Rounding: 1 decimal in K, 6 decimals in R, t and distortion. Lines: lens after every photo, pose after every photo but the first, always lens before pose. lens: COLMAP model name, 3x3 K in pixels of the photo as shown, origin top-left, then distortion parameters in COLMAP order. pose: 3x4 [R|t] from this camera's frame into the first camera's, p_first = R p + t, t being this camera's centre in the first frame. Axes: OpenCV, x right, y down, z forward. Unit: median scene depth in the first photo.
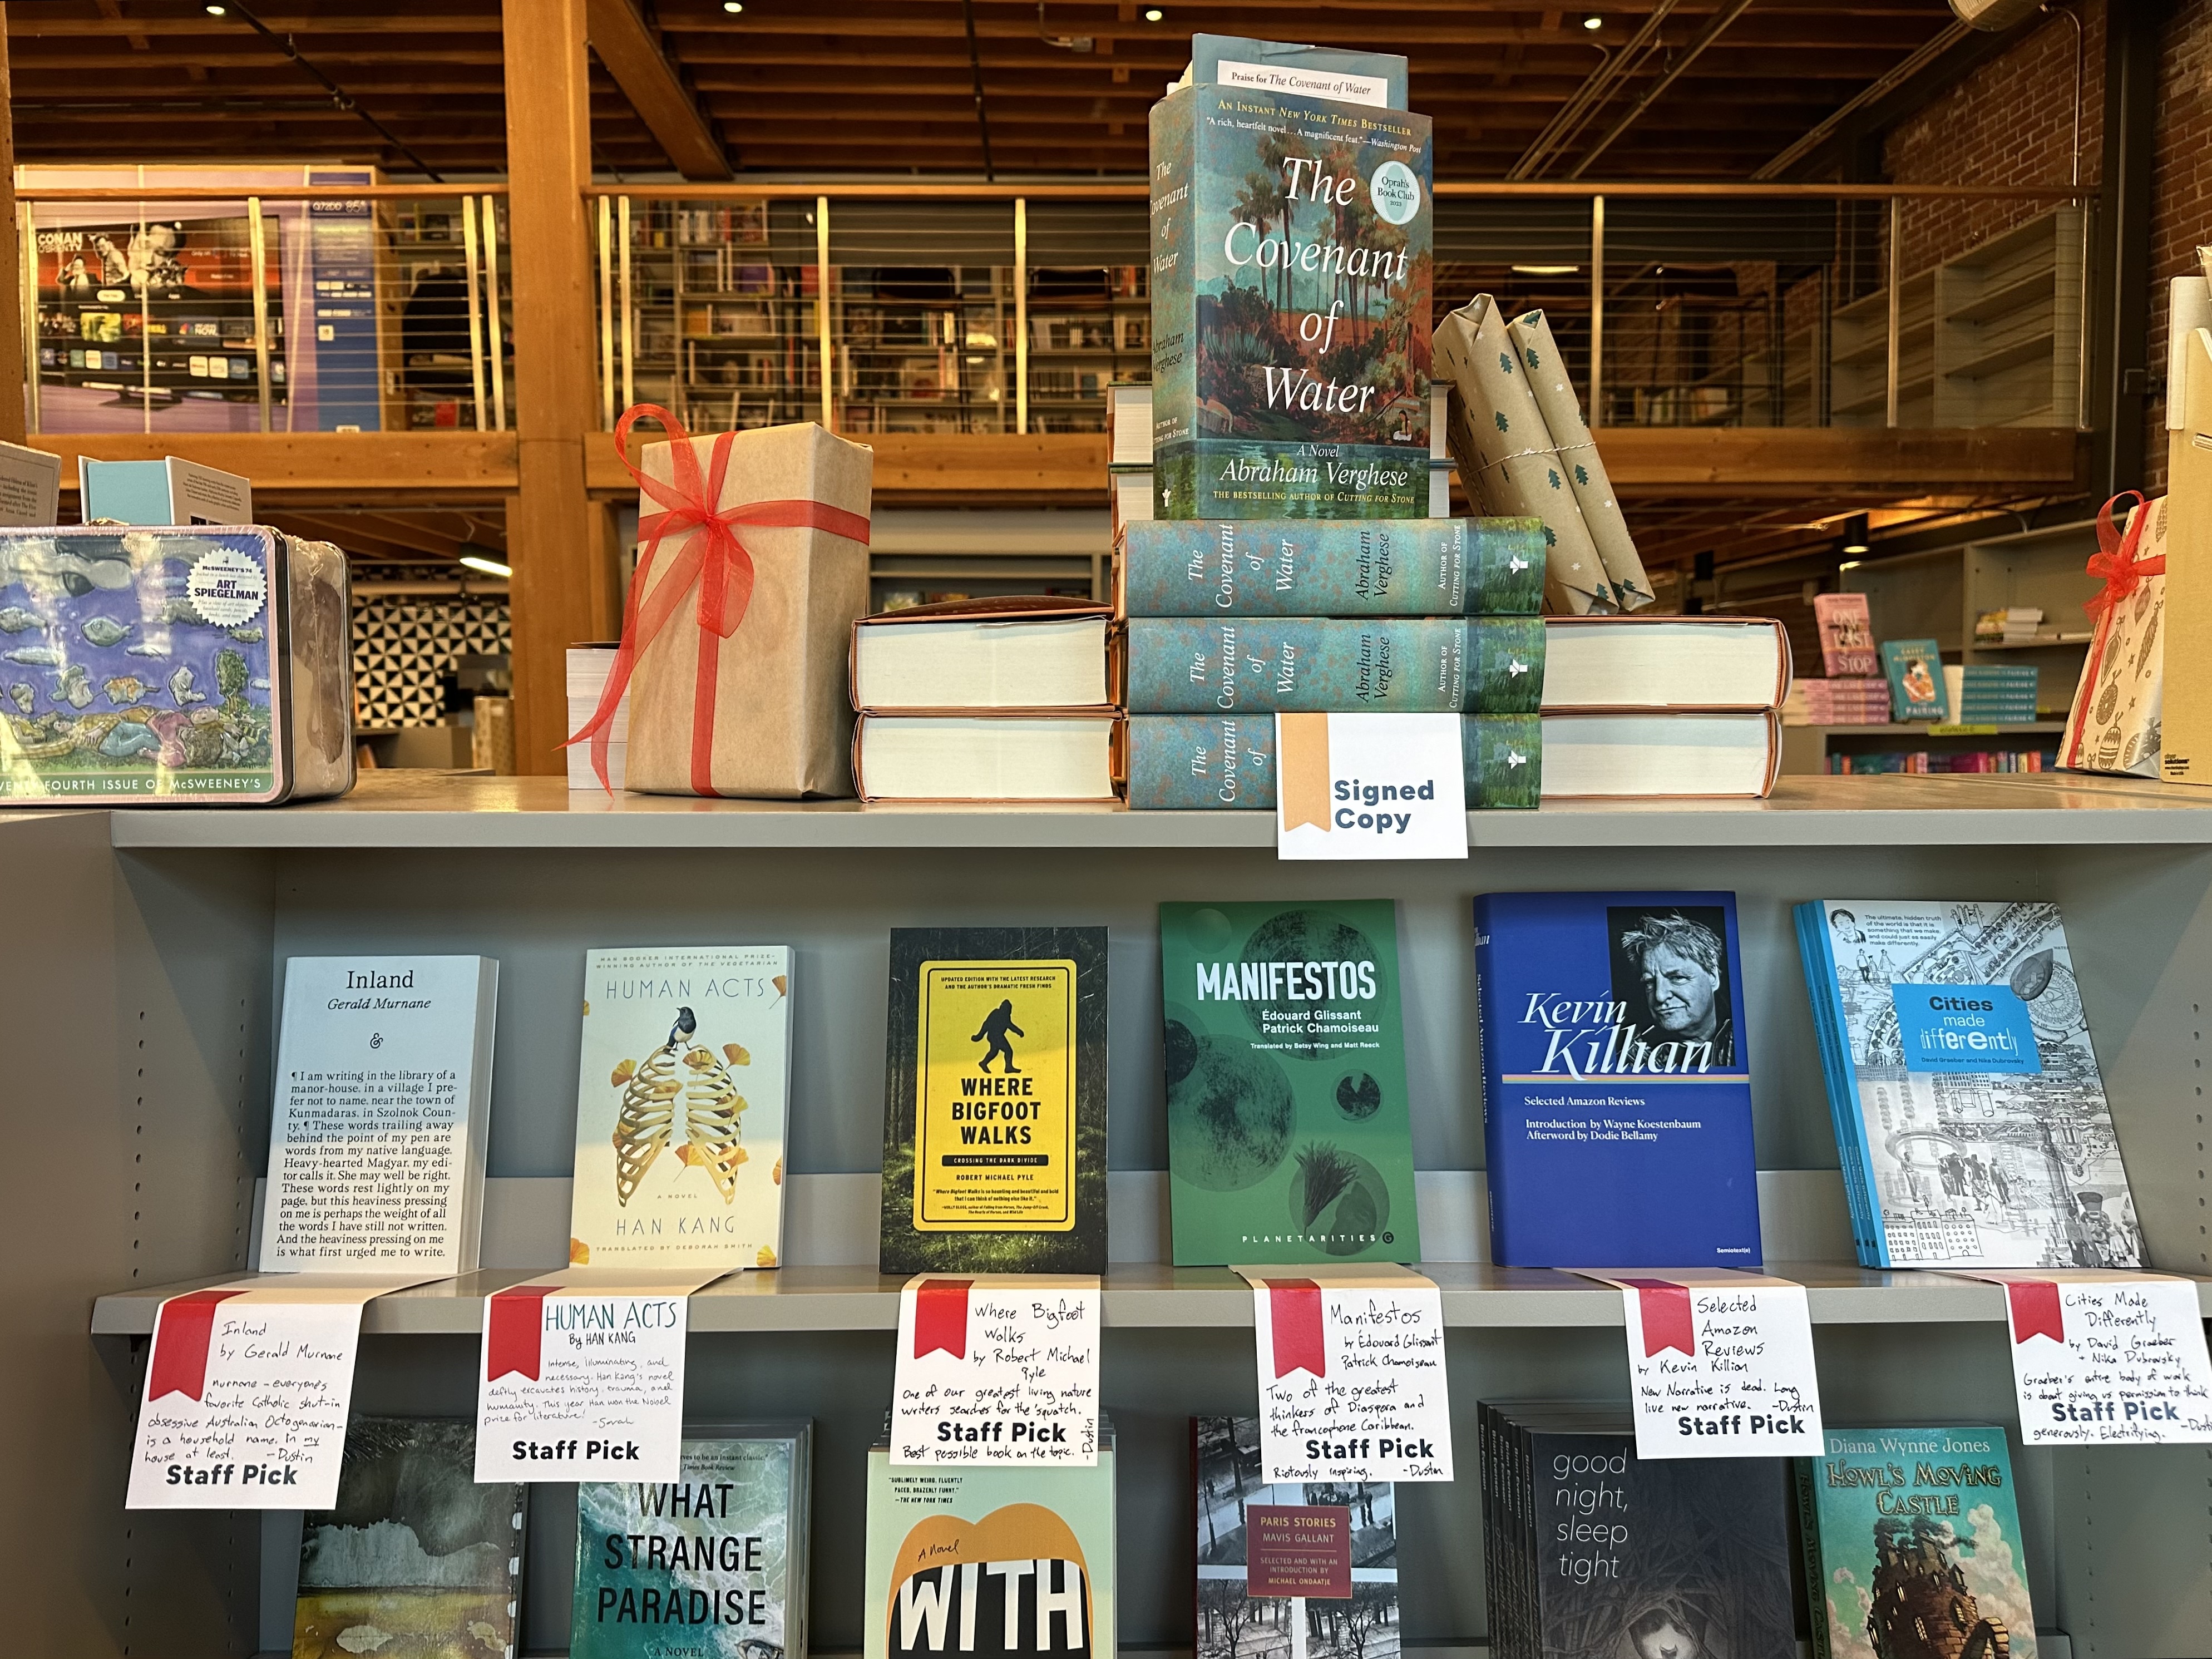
lens RADIAL K [[1599.6, 0, 1106.0], [0, 1599.6, 829.5], [0, 0, 1]] dist [0.102871, -0.140566]
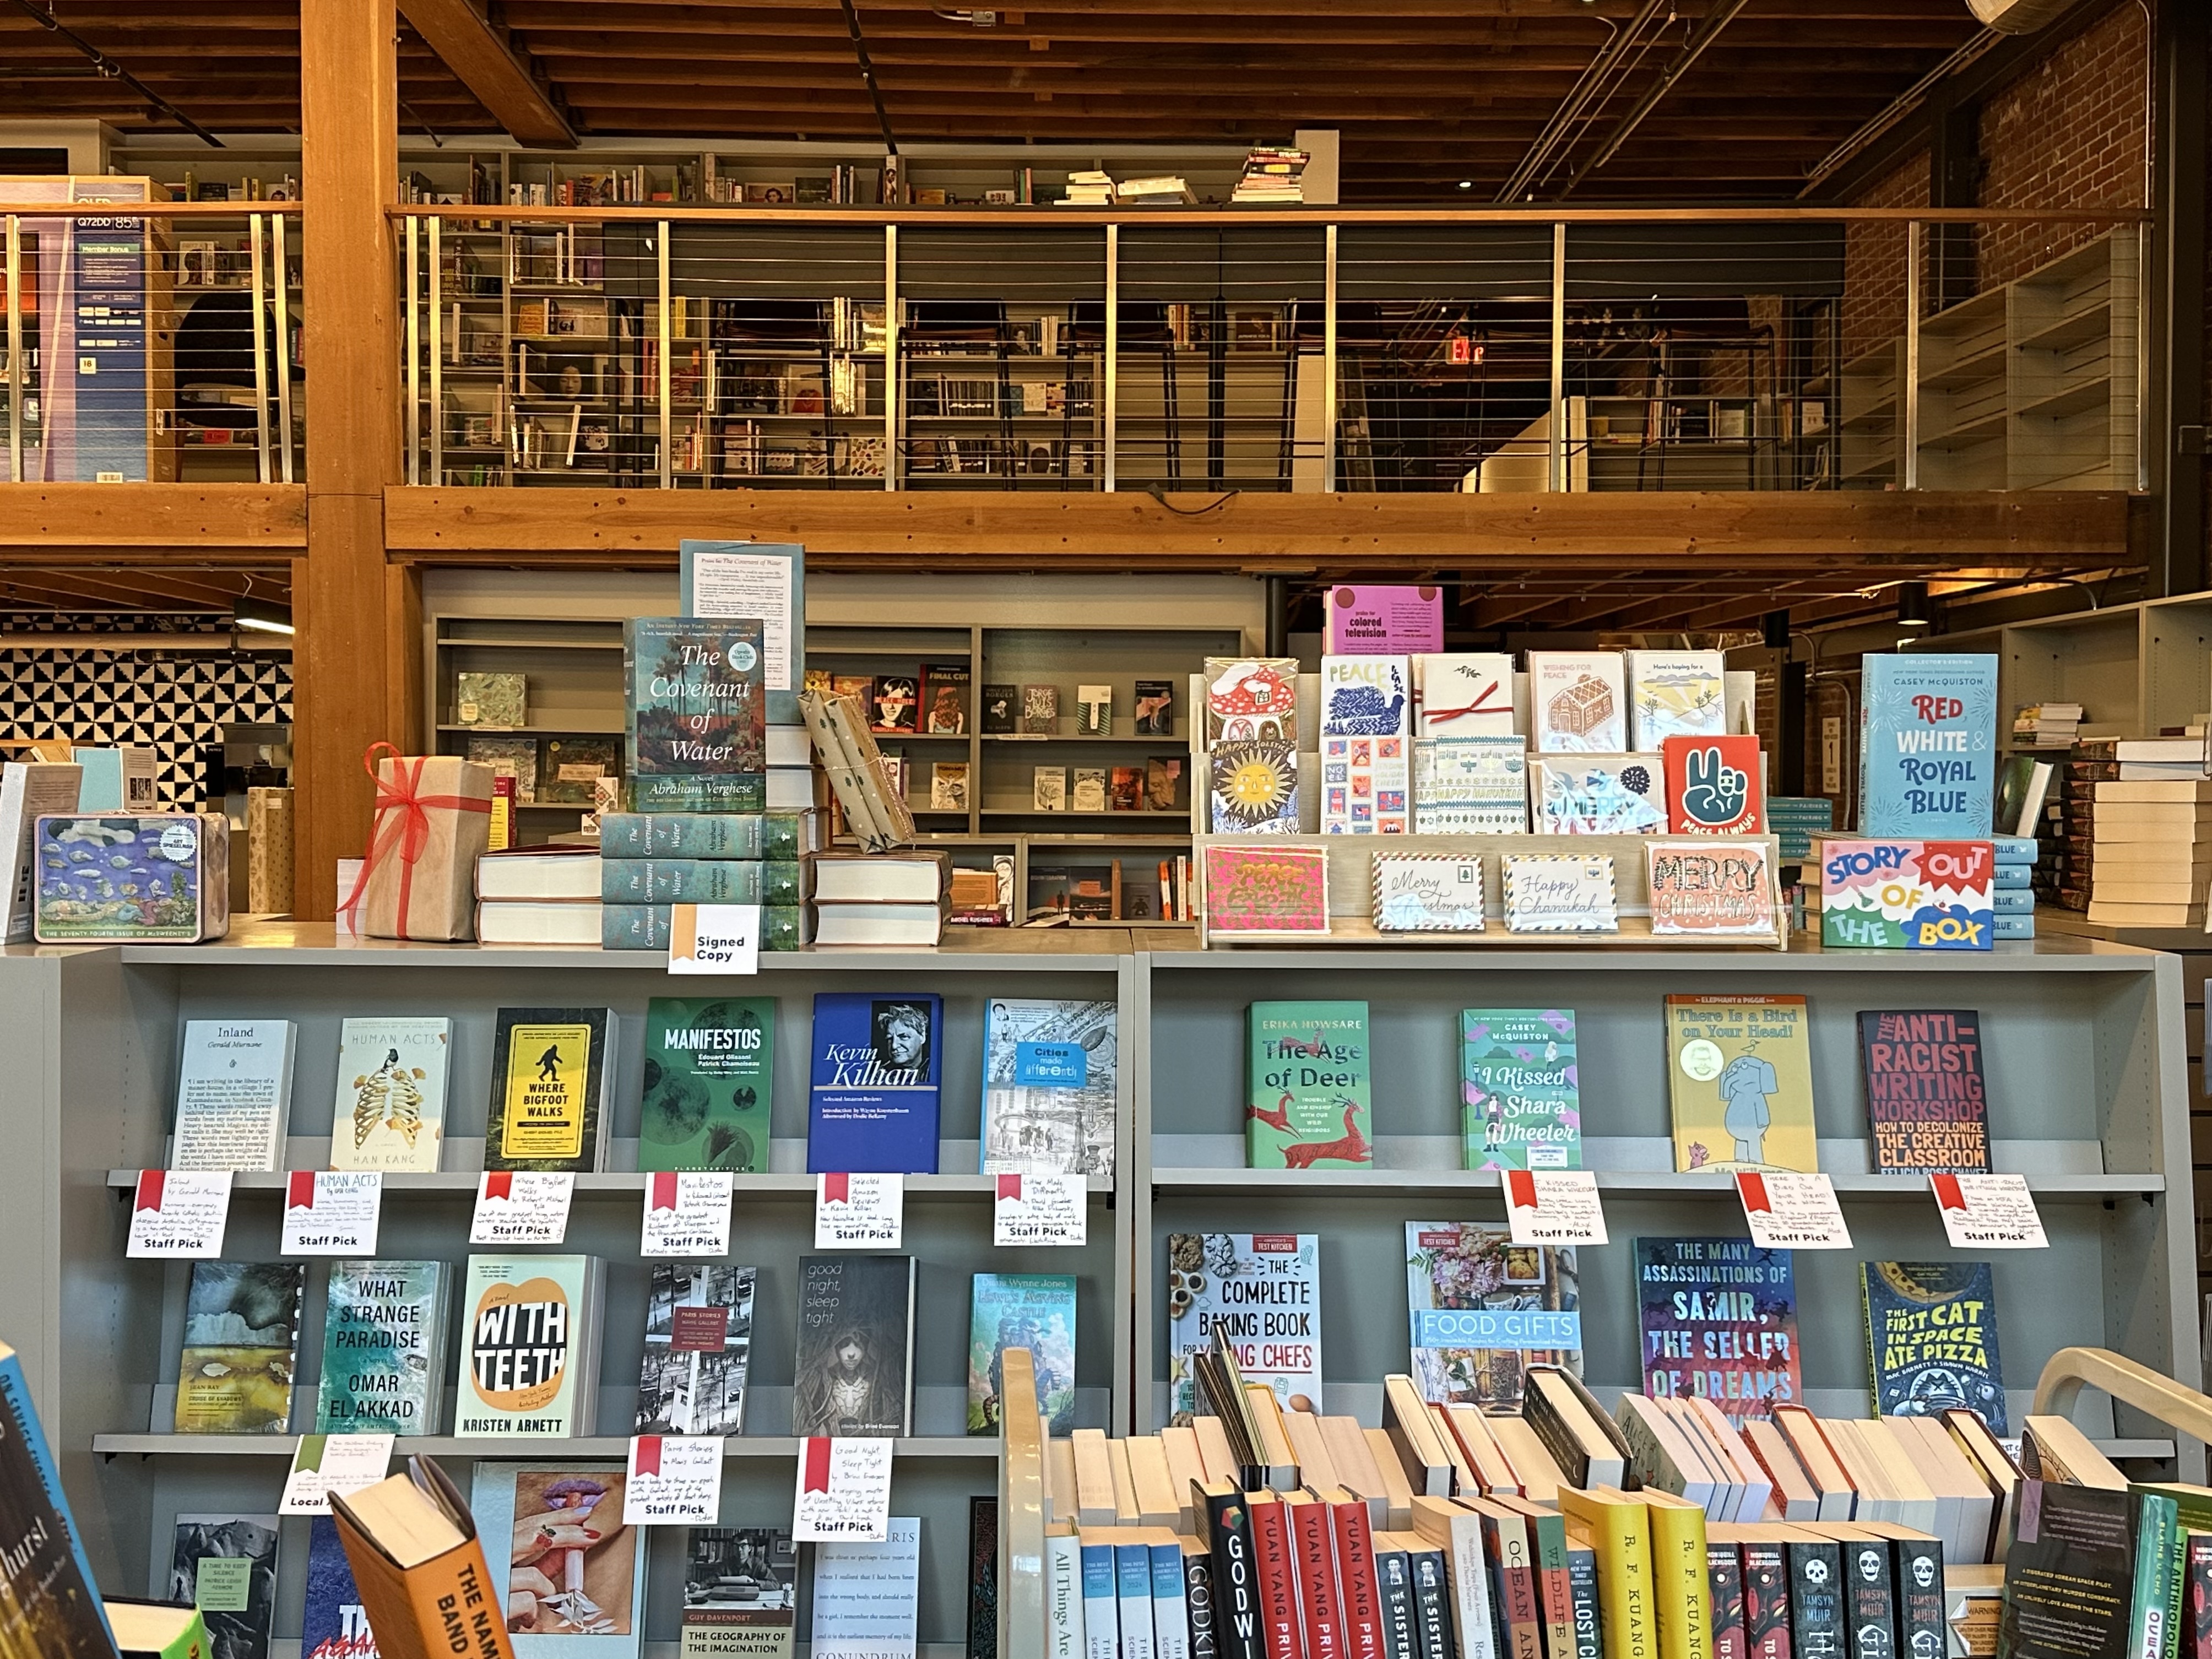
lens RADIAL K [[2413.8, 0, 1106.0], [0, 2413.8, 829.5], [0, 0, 1]] dist [0.184364, -0.277766]
pose [[0.999564, 0.011443, -0.027213, 0.673846], [-0.012722, 0.998800, -0.047288, -0.023973], [0.026640, 0.047613, 0.998511, -1.931166]]
